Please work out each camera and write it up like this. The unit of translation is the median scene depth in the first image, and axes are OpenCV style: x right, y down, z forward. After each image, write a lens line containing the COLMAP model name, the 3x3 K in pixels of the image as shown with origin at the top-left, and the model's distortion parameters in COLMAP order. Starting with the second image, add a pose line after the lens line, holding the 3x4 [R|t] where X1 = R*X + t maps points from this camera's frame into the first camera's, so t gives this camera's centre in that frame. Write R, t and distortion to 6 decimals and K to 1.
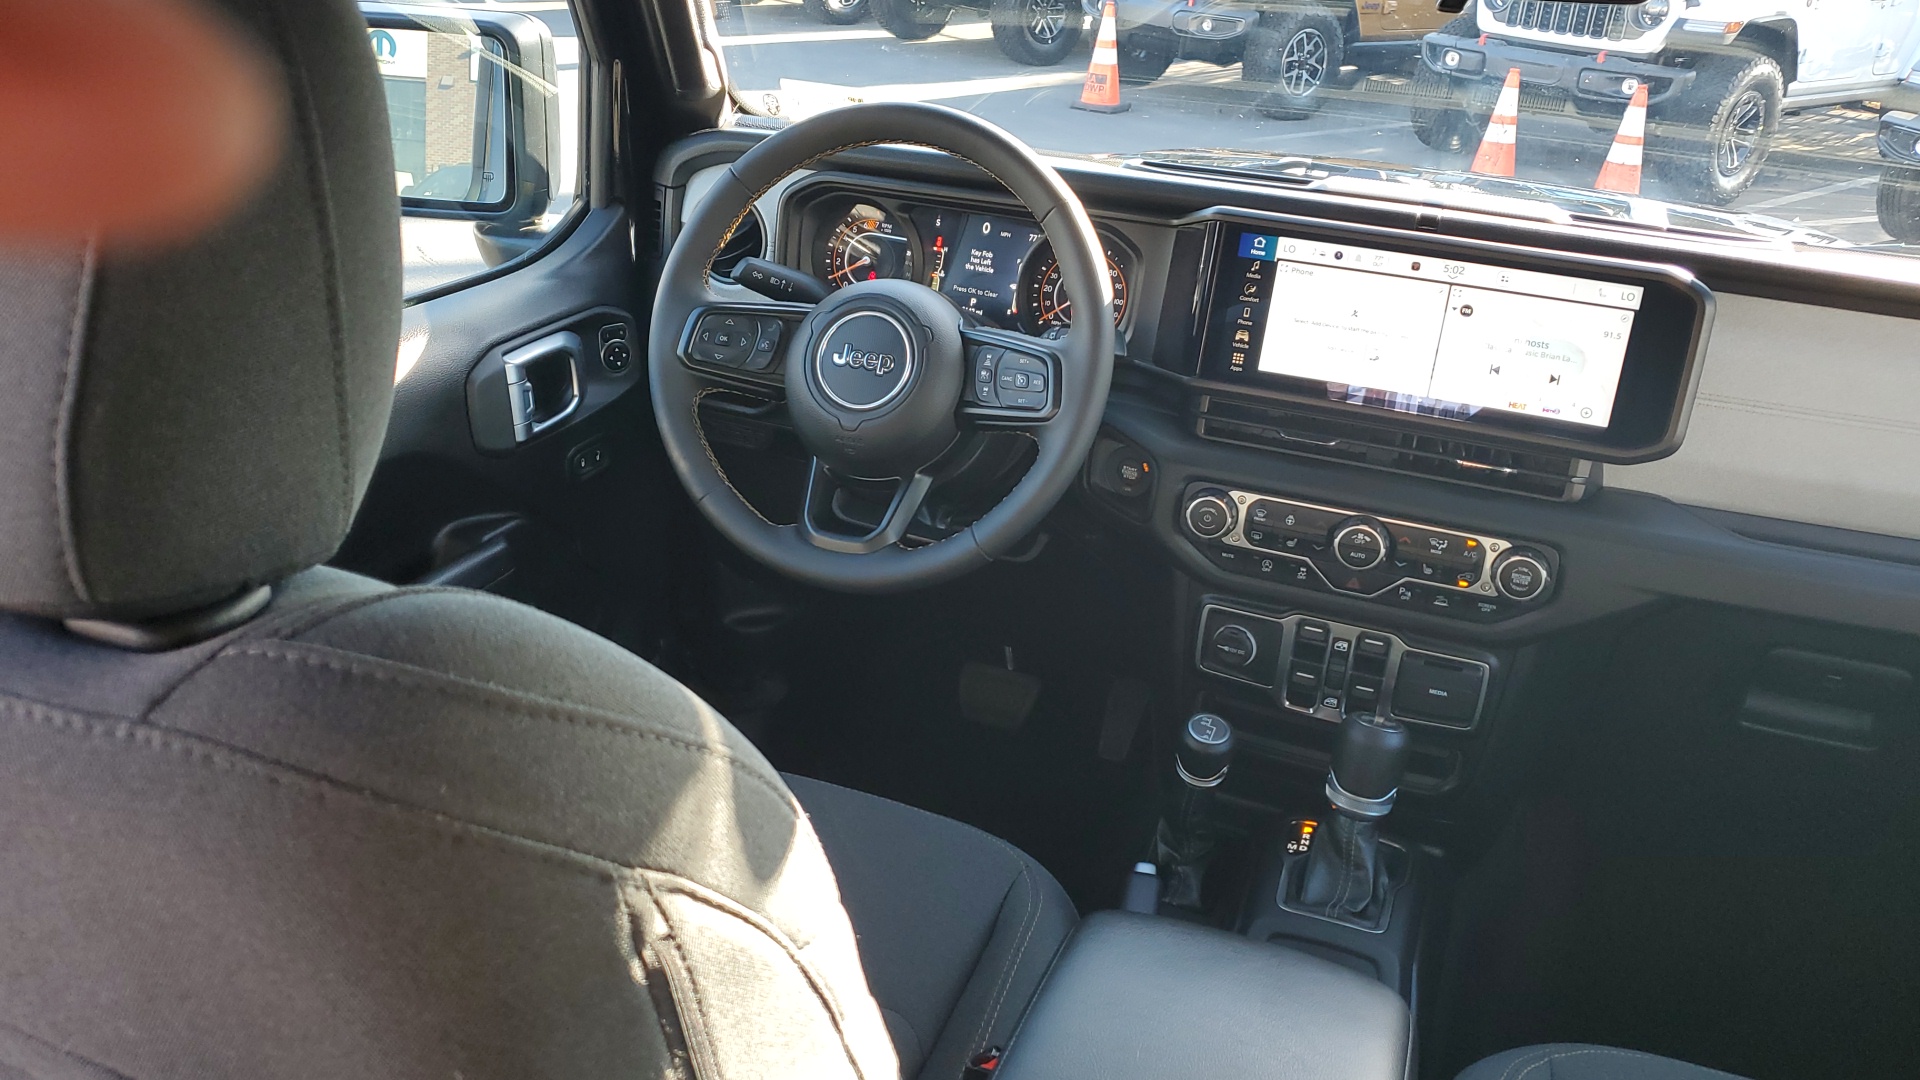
lens RADIAL K [[1501.5, 0, 953.9], [0, 1501.5, 558.3], [0, 0, 1]] dist [0.071694, -0.080336]
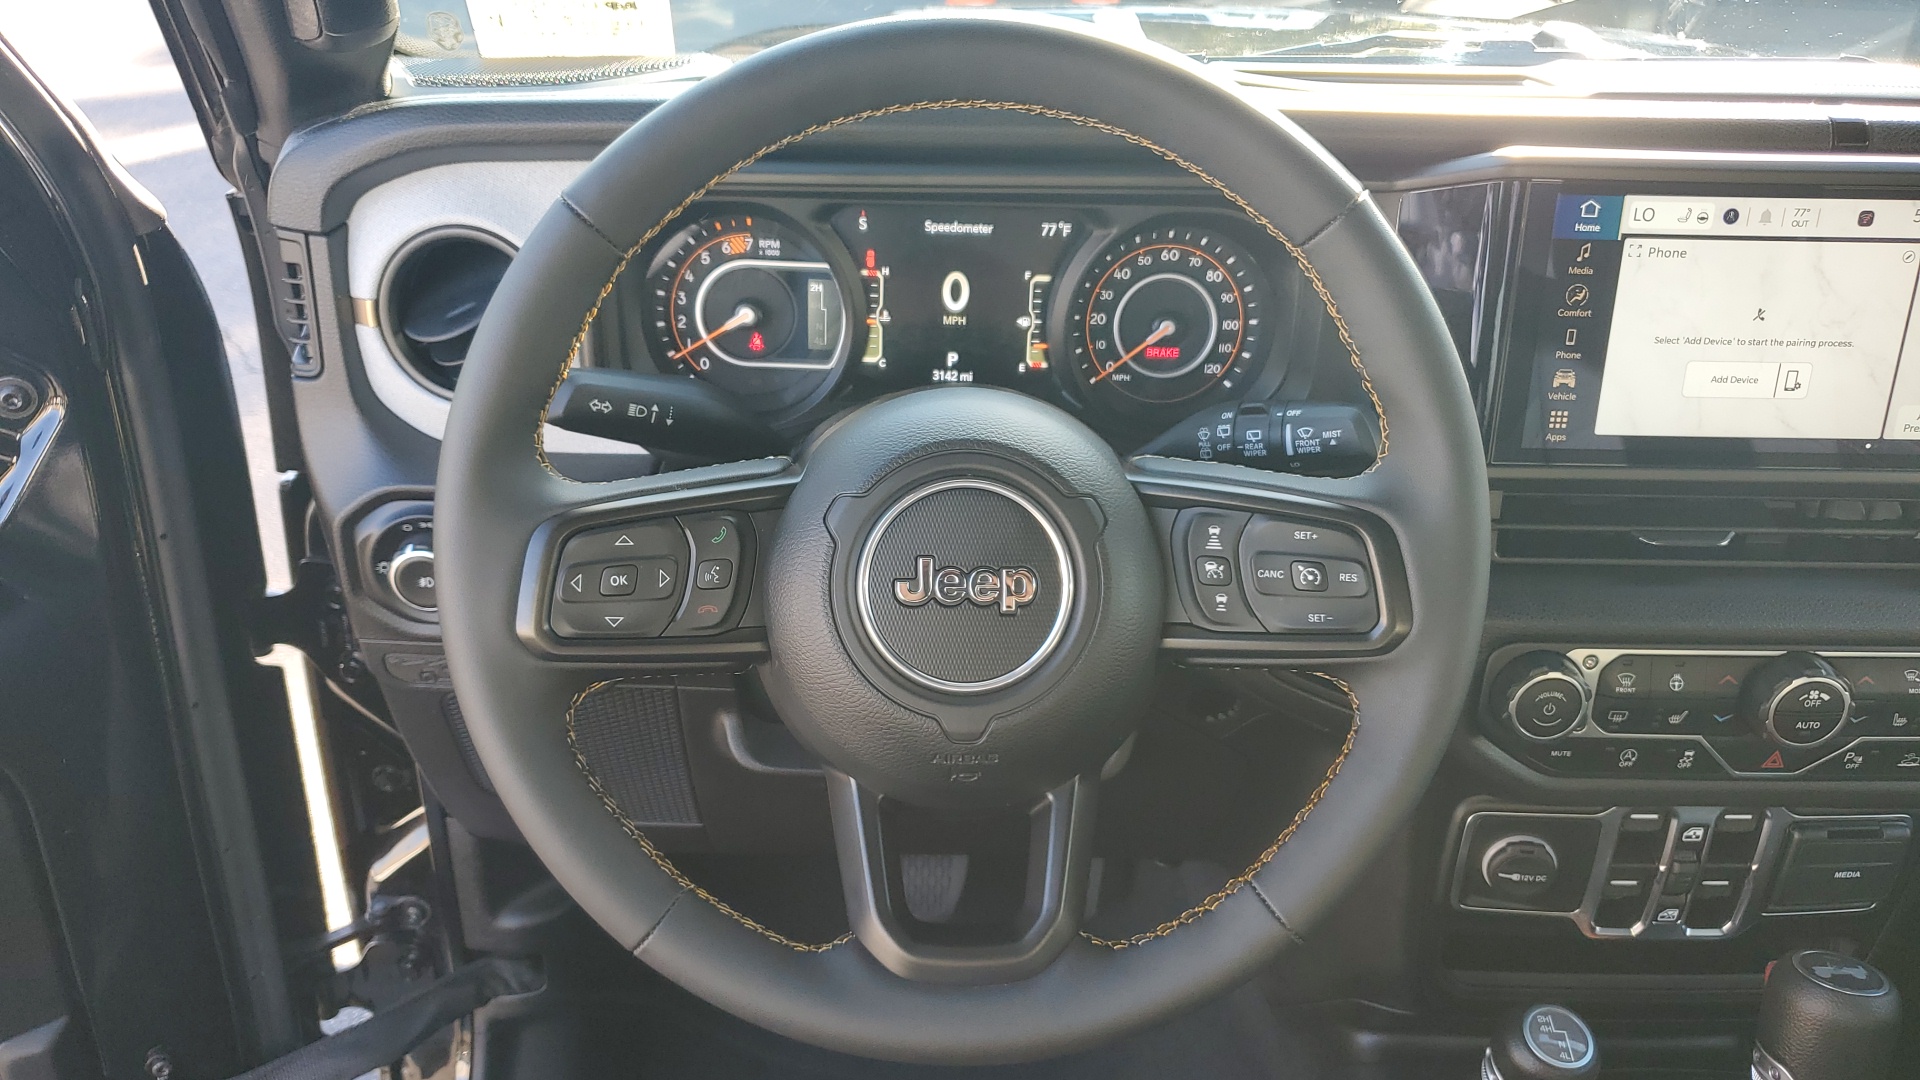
lens RADIAL K [[1501.5, 0, 940.5], [0, 1501.5, 578.5], [0, 0, 1]] dist [0.071694, -0.080336]
pose [[0.924521, -0.221759, 0.309974, -0.207141], [0.185001, 0.972172, 0.143724, -0.198104], [-0.333220, -0.075530, 0.939819, 0.545646]]
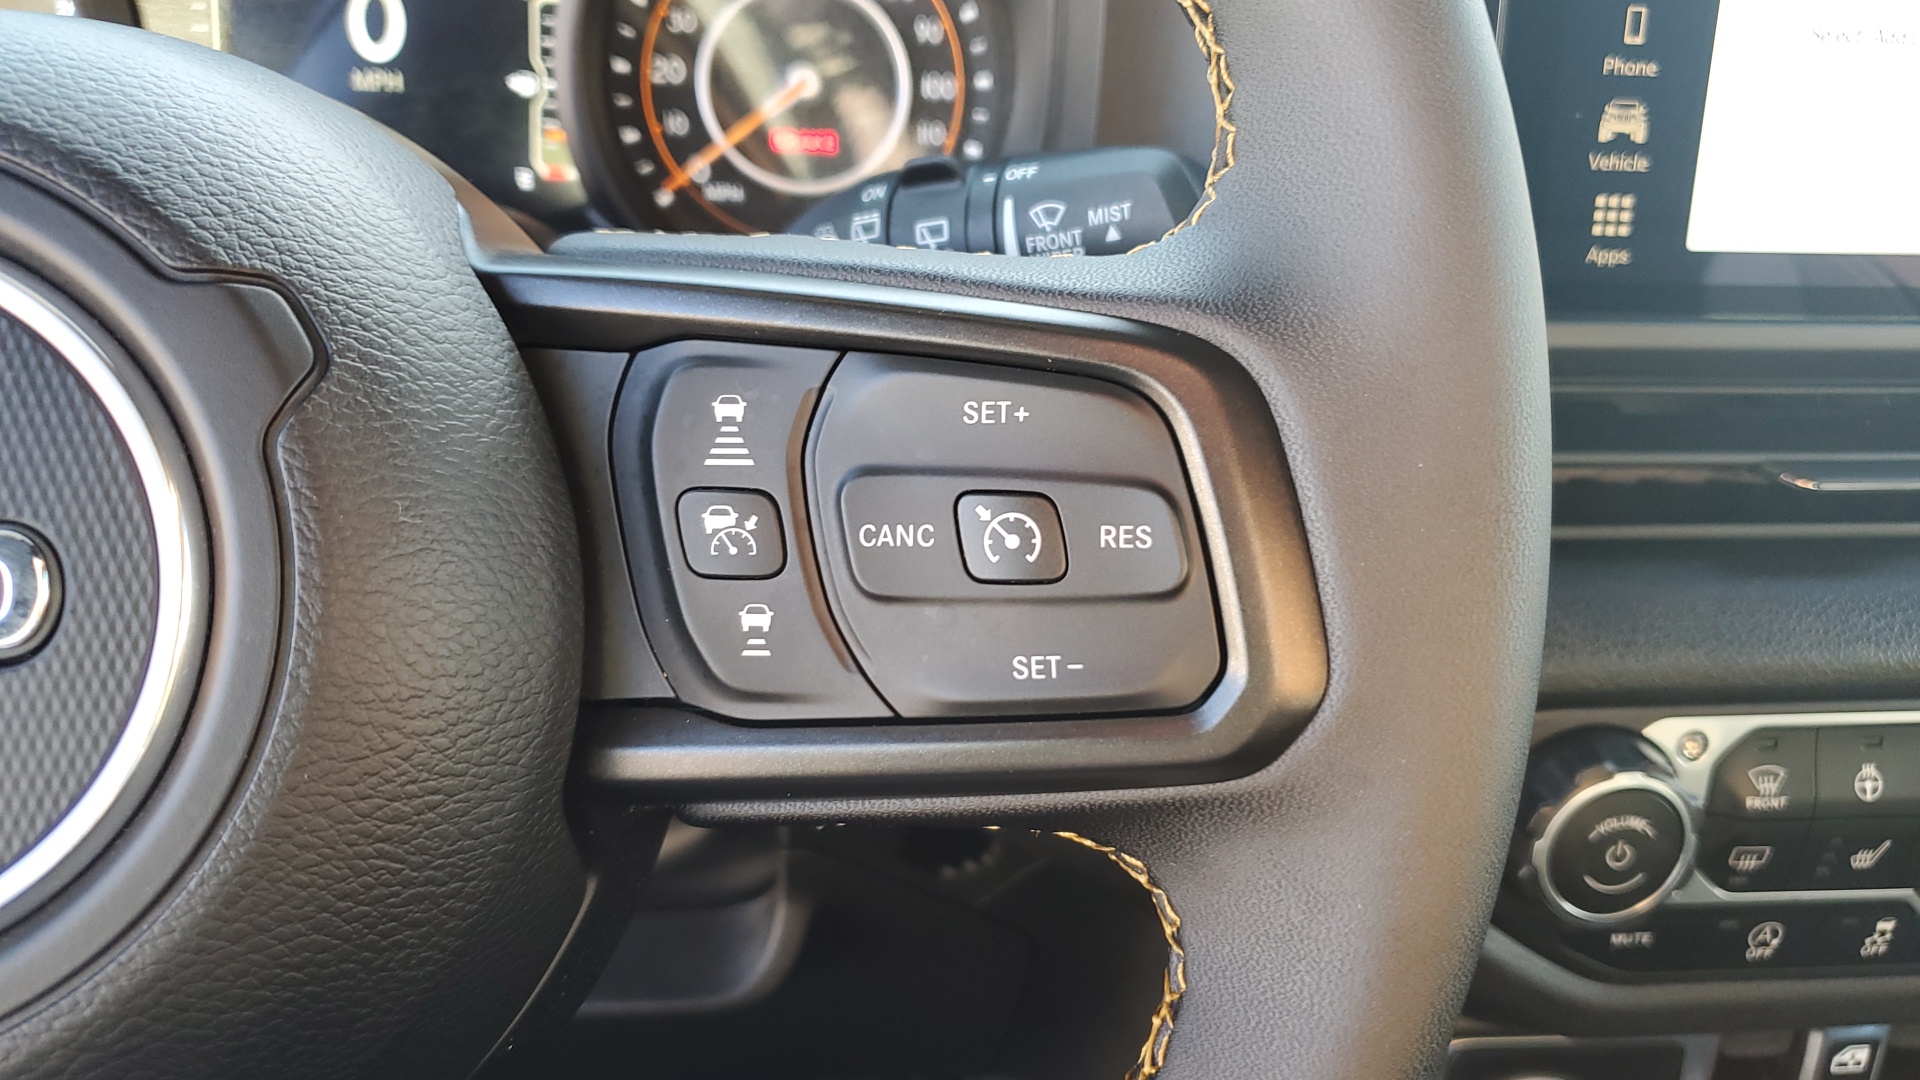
lens RADIAL K [[1501.5, 0, 969.7], [0, 1501.5, 560.9], [0, 0, 1]] dist [0.071694, -0.080336]
pose [[0.887540, -0.228407, 0.400128, -0.021139], [0.201361, 0.973431, 0.109021, -0.125681], [-0.414398, -0.016191, 0.909952, 0.811306]]
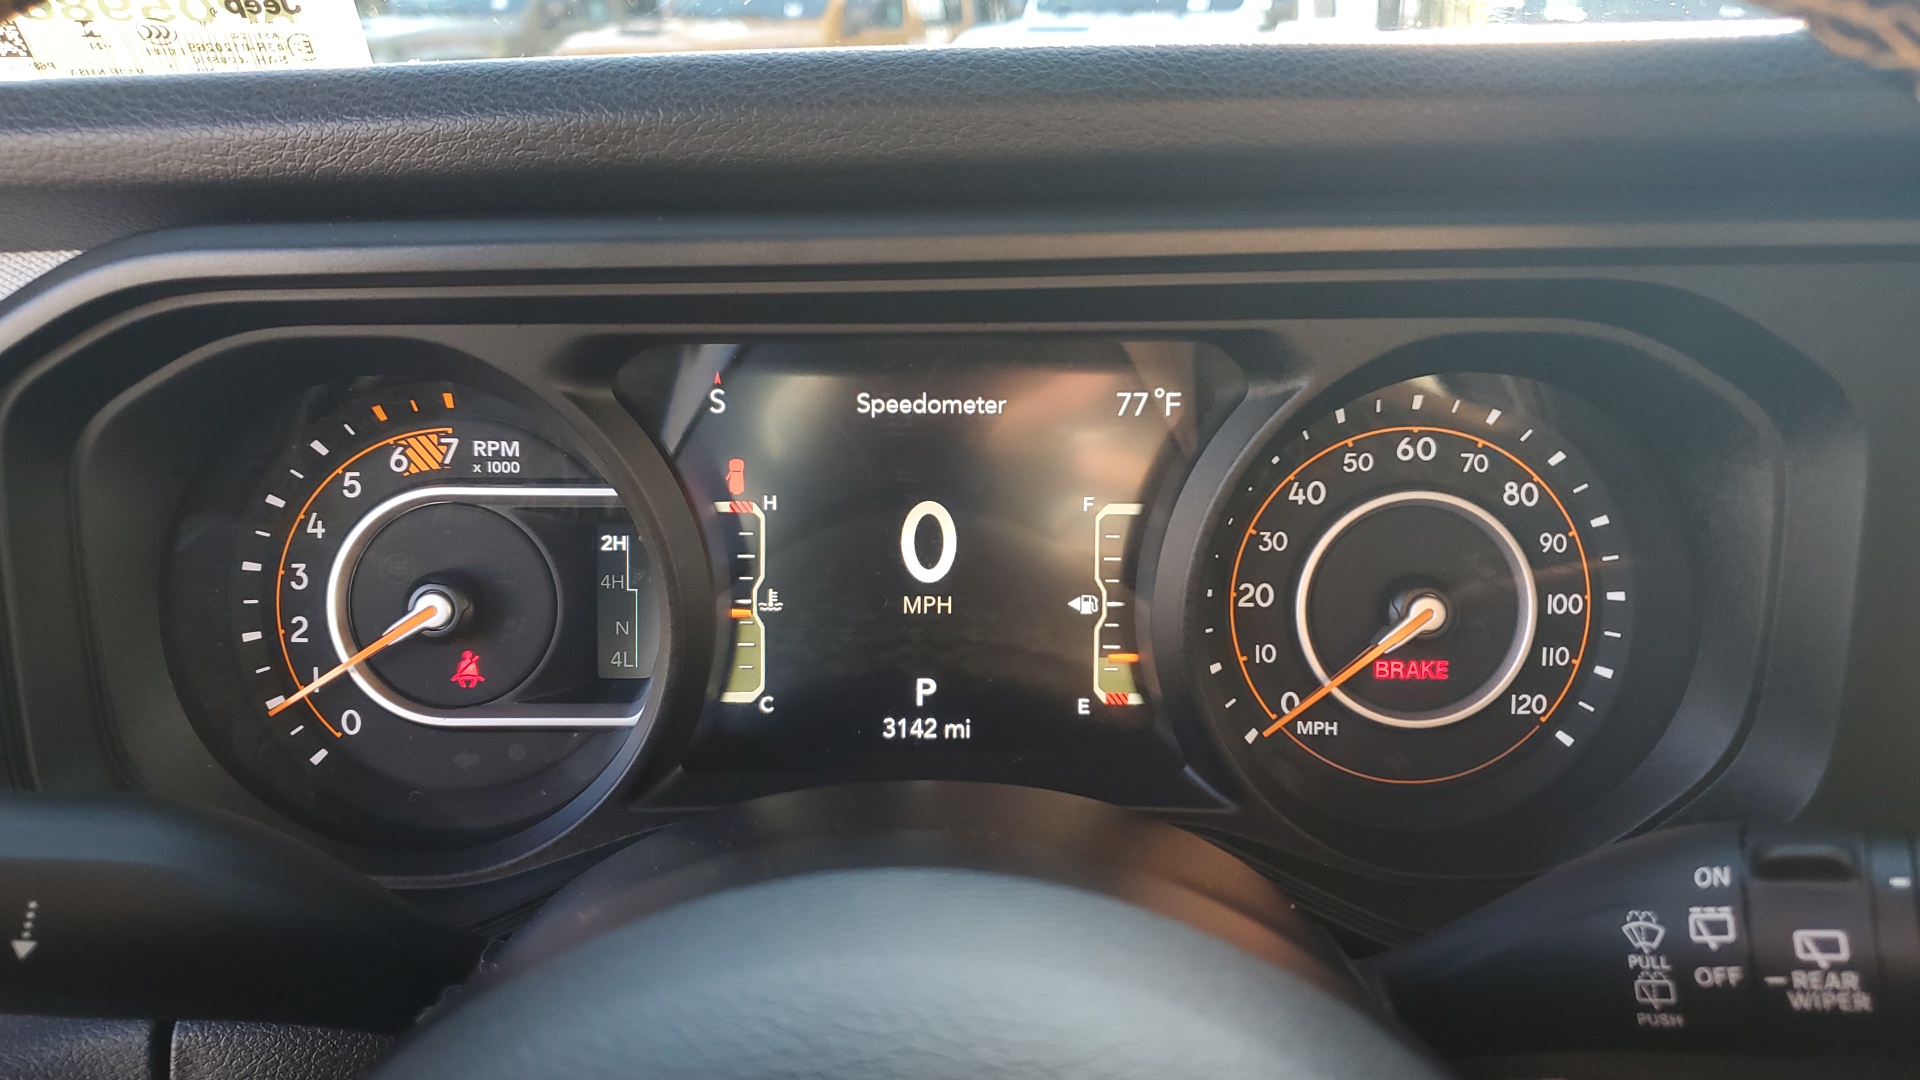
lens RADIAL K [[1501.5, 0, 956.6], [0, 1501.5, 526.2], [0, 0, 1]] dist [0.071694, -0.080336]
pose [[0.926388, -0.175941, 0.332942, -0.068037], [0.209690, 0.975400, -0.068007, -0.205992], [-0.312786, 0.132815, 0.940492, 0.876983]]
